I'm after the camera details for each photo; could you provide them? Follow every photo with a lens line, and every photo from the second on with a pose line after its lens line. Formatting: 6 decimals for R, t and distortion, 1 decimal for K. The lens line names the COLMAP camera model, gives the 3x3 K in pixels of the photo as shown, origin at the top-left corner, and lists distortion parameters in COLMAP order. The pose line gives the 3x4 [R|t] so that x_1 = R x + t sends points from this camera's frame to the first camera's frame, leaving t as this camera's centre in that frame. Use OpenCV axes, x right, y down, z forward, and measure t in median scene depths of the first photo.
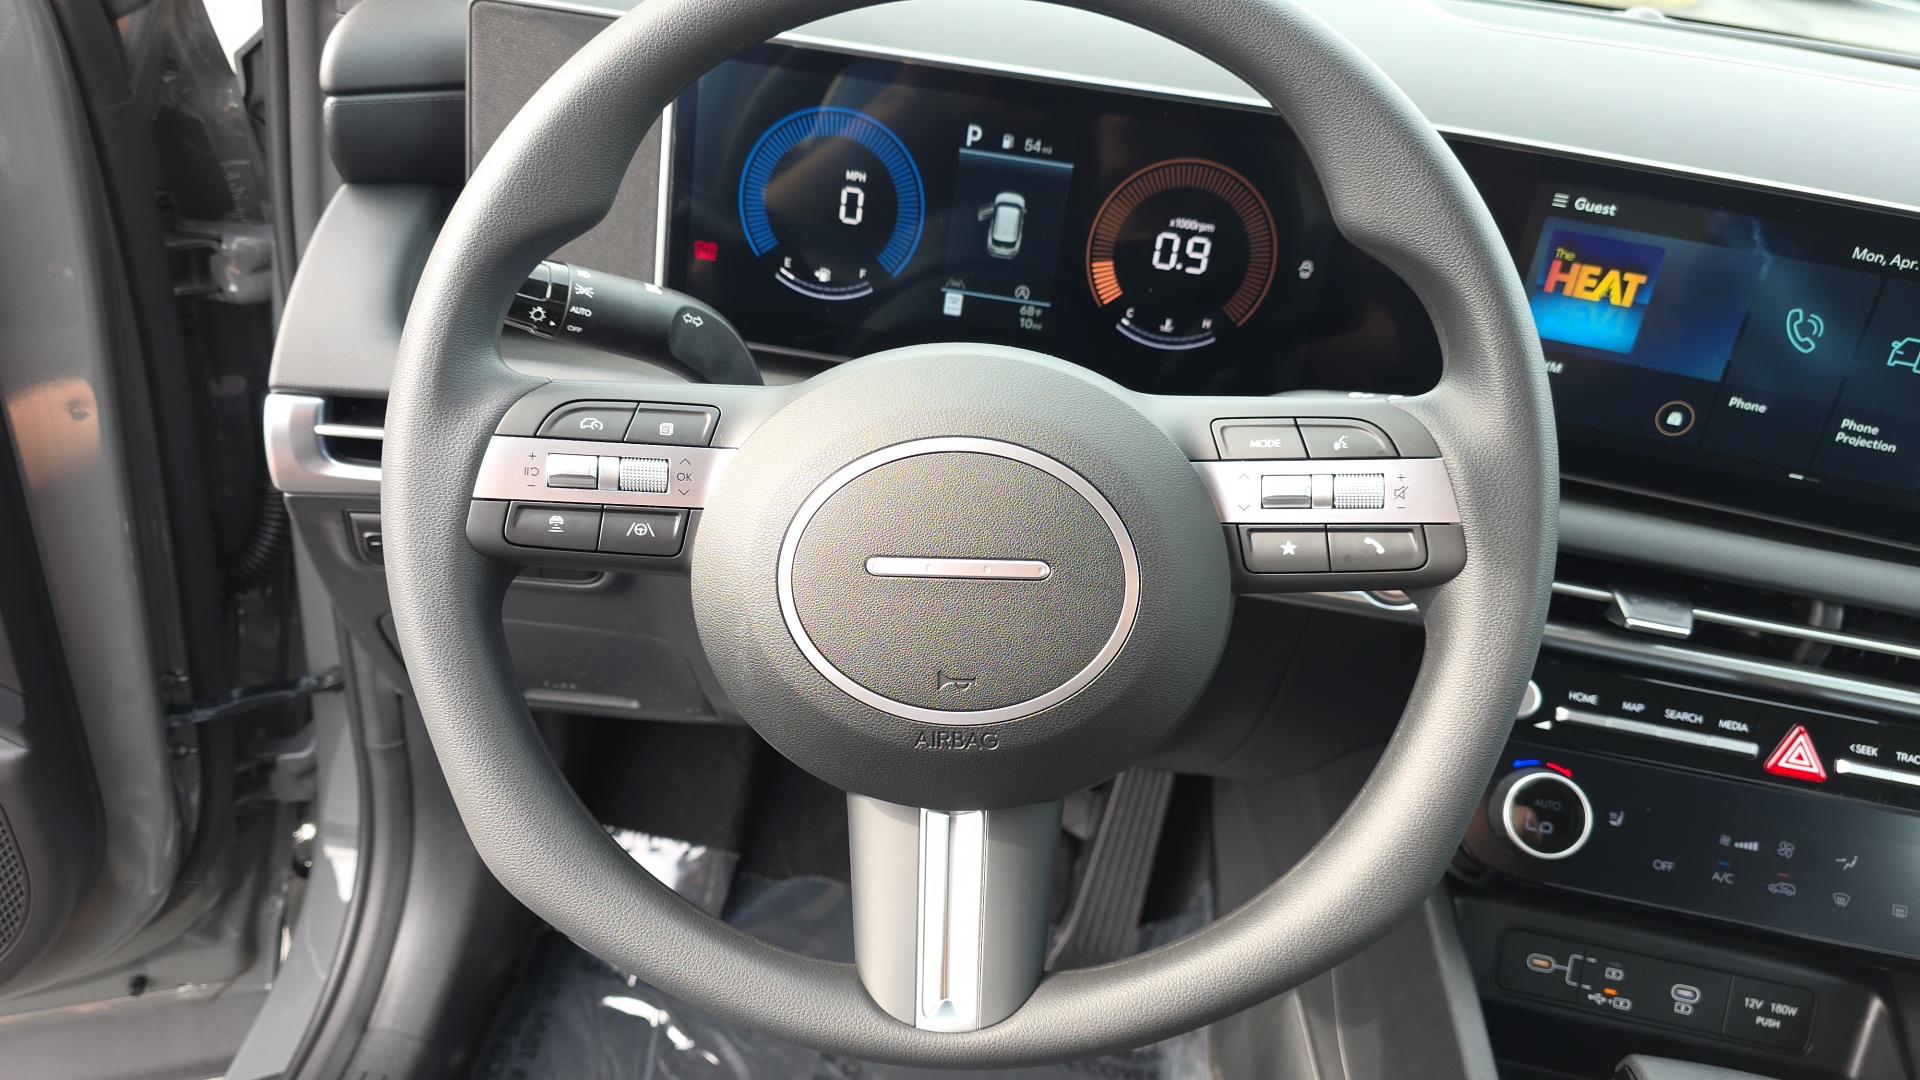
lens RADIAL K [[1295.8, 0, 946.1], [0, 1295.8, 536.8], [0, 0, 1]] dist [0.062894, -0.065798]
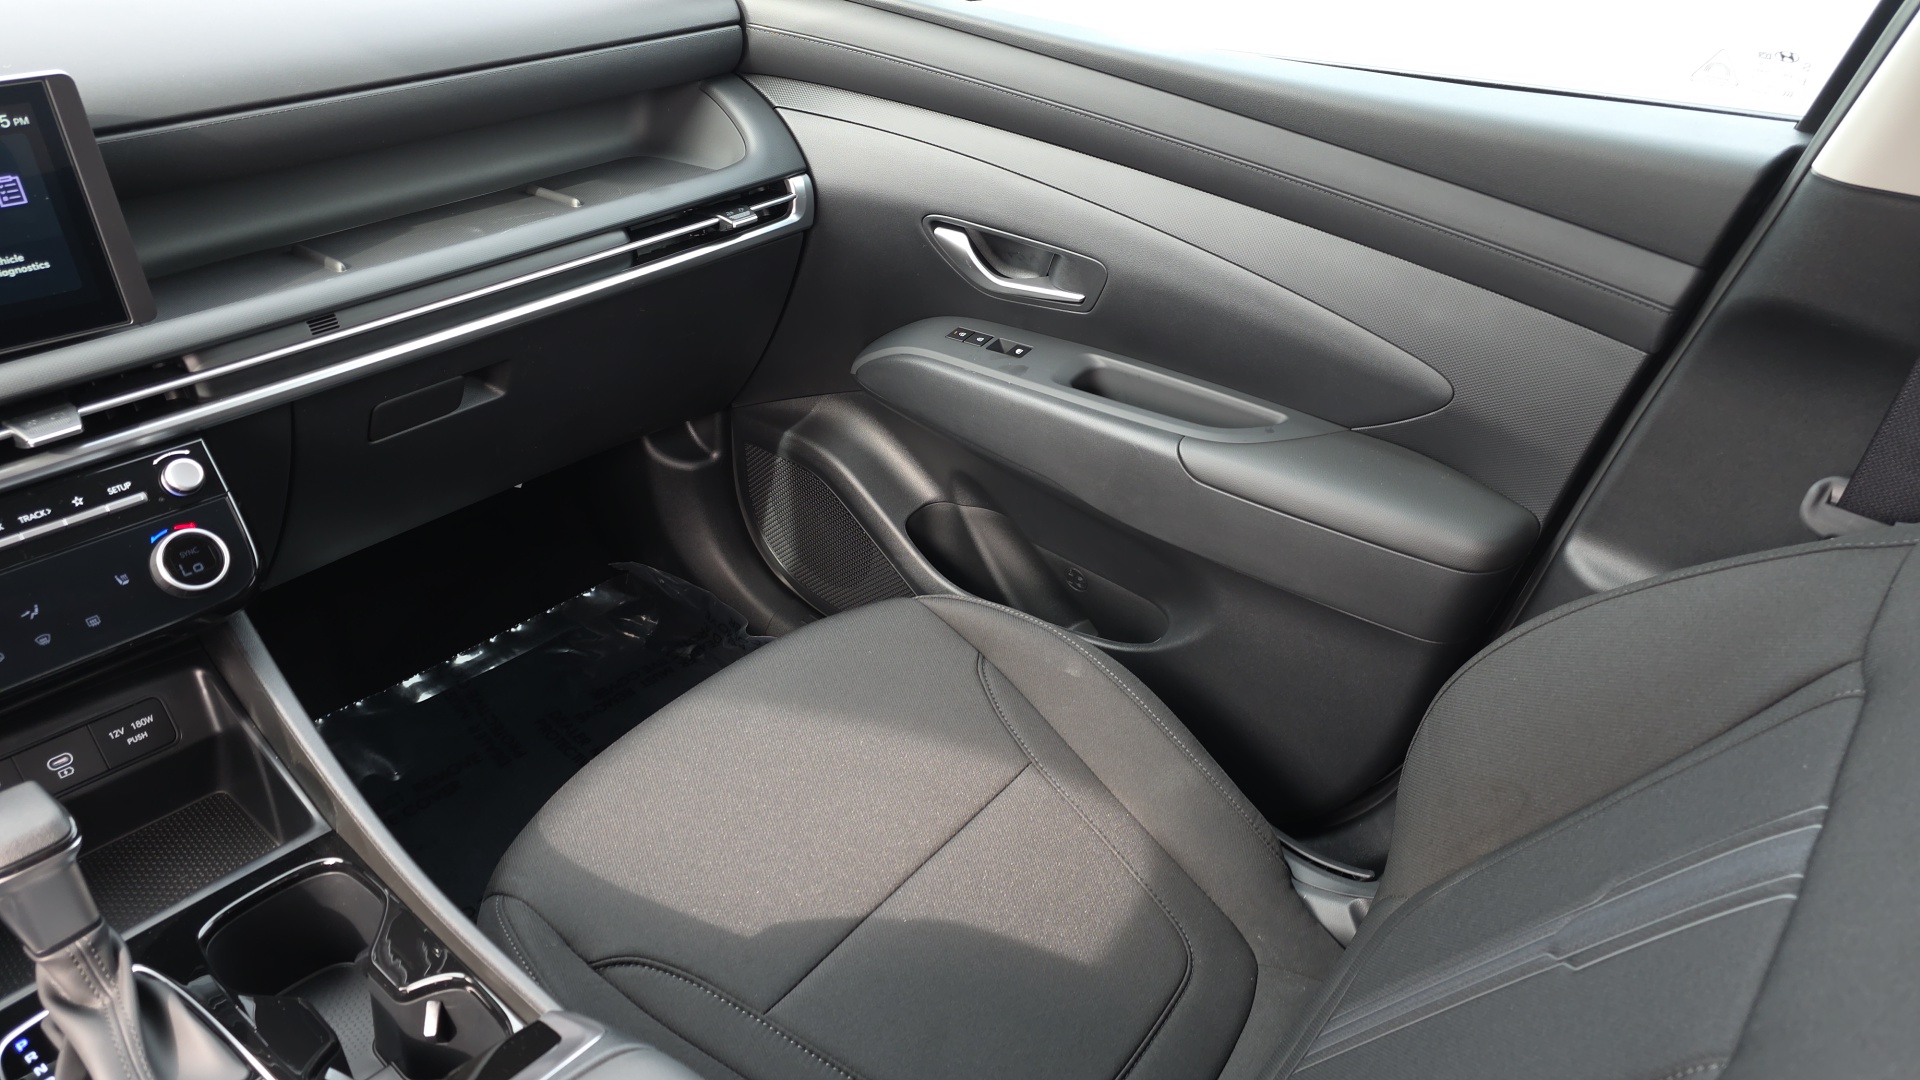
lens RADIAL K [[1295.8, 0, 967.5], [0, 1295.8, 539.7], [0, 0, 1]] dist [0.062894, -0.065798]
pose [[0.548818, -0.532306, 0.644554, 0.400592], [0.441516, 0.839311, 0.317208, 0.184441], [-0.709833, 0.110491, 0.695650, -0.530455]]
